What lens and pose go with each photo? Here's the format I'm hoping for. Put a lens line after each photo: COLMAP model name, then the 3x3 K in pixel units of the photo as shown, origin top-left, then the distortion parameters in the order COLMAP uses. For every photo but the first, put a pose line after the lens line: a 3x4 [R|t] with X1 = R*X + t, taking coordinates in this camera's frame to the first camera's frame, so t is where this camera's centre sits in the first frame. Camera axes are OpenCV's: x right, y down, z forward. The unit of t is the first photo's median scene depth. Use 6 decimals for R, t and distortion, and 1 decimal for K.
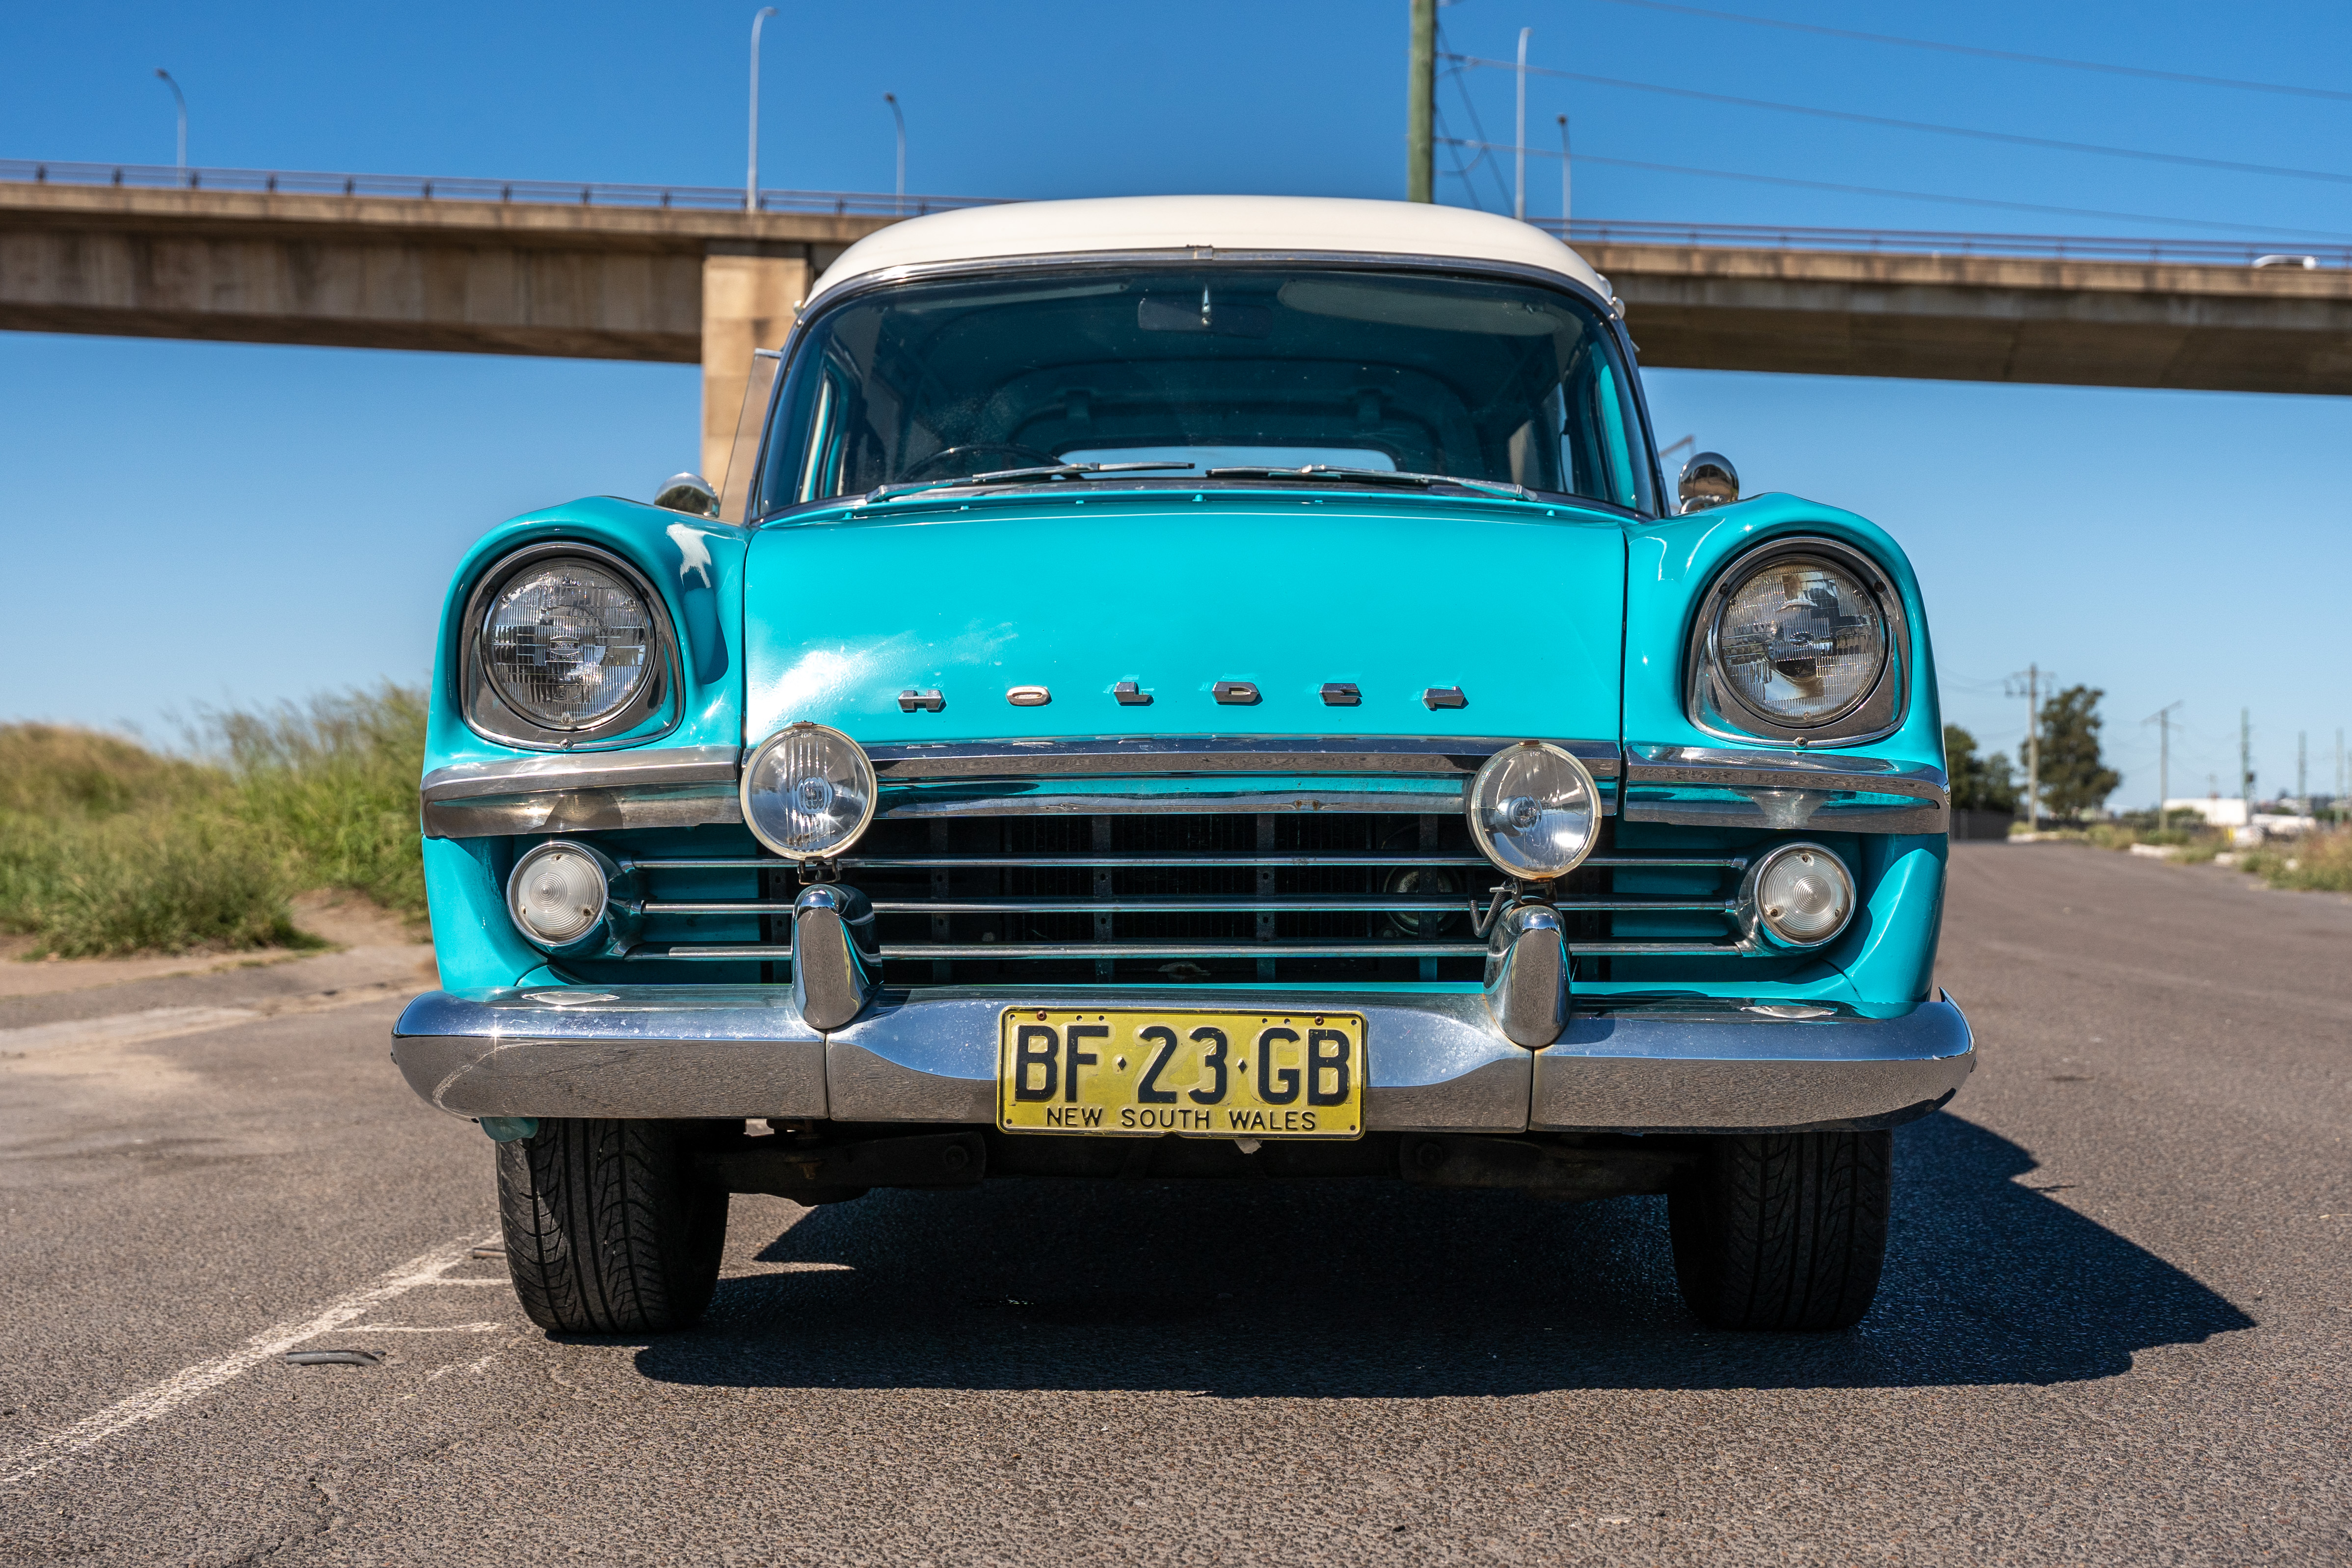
lens RADIAL K [[3413.8, 0, 1163.3], [0, 3413.8, 740.0], [0, 0, 1]] dist [0.014349, 0.000000]
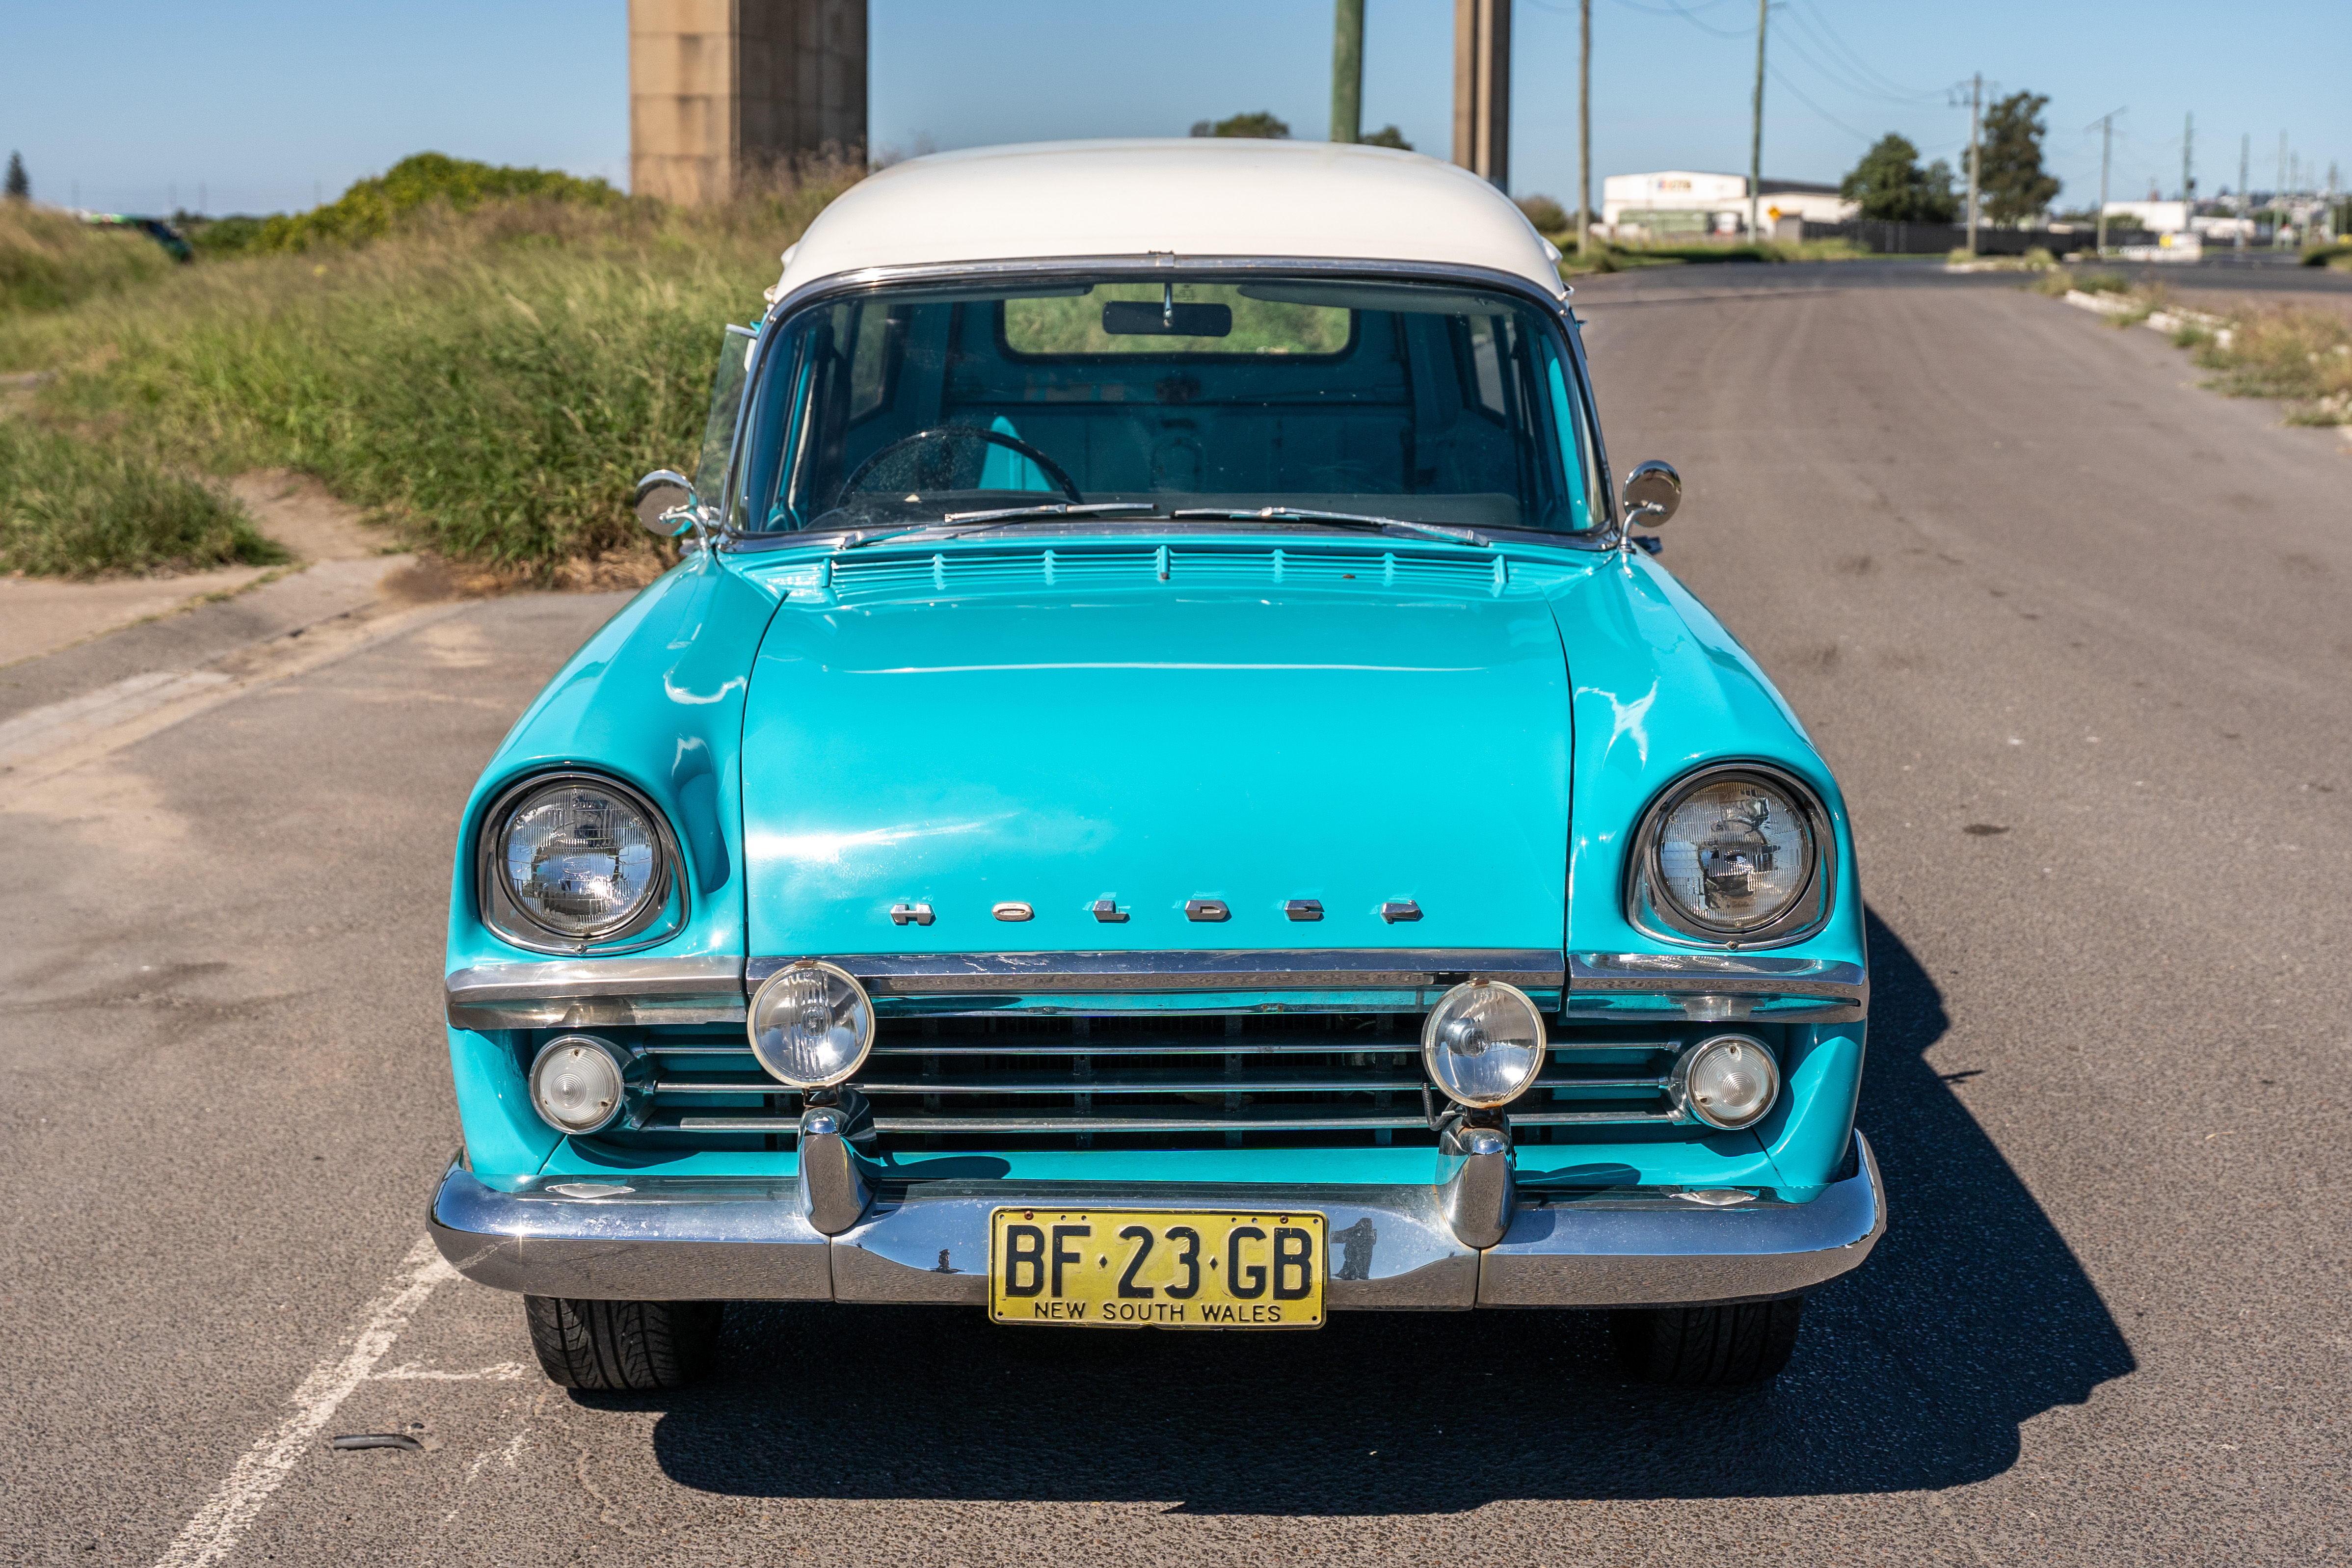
lens RADIAL K [[3413.8, 0, 1133.9], [0, 3413.8, 667.0], [0, 0, 1]] dist [0.014349, 0.000000]
pose [[0.999938, -0.004942, 0.009977, -0.011866], [0.003287, 0.987187, 0.159534, -0.259396], [-0.010637, -0.159491, 0.987142, -0.044544]]
